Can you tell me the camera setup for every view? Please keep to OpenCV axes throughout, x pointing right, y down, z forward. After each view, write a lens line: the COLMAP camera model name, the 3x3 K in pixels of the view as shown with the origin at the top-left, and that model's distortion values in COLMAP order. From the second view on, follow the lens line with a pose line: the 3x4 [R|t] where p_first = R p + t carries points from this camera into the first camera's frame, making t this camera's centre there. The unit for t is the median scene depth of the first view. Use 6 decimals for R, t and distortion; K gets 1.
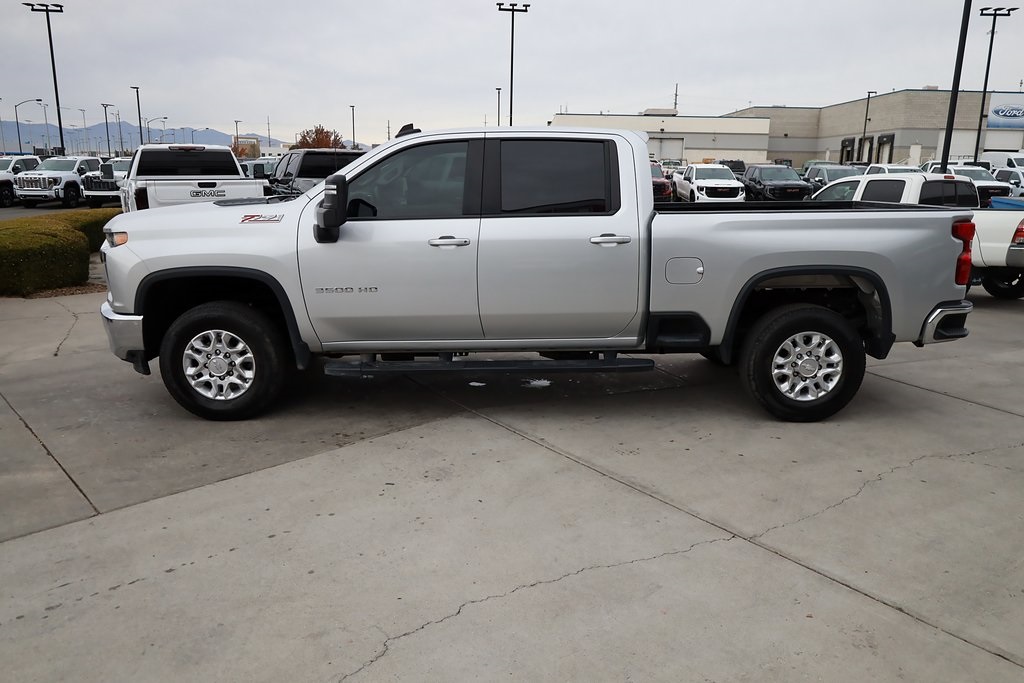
lens RADIAL K [[767.7, 0, 512.0], [0, 767.7, 341.5], [0, 0, 1]] dist [-0.010802, -0.000438]
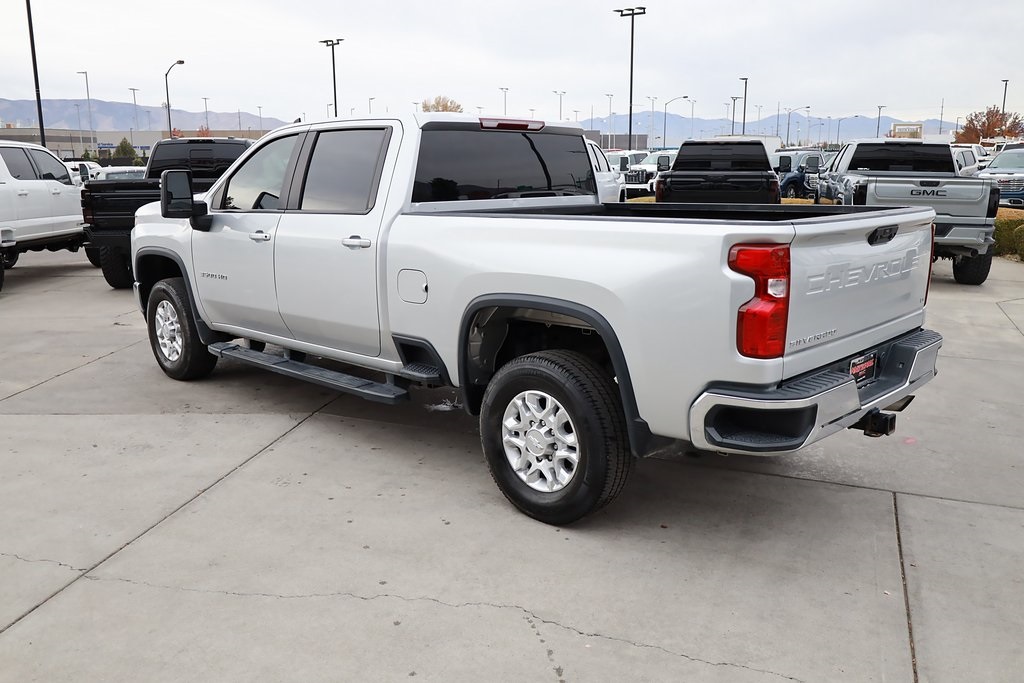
lens RADIAL K [[848.7, 0, 512.0], [0, 848.7, 341.5], [0, 0, 1]] dist [-0.009522, -0.007820]
pose [[0.695201, 0.134884, -0.706047, 0.897860], [-0.143263, 0.988530, 0.047787, -0.089241], [0.704395, 0.067929, 0.706551, 0.438211]]
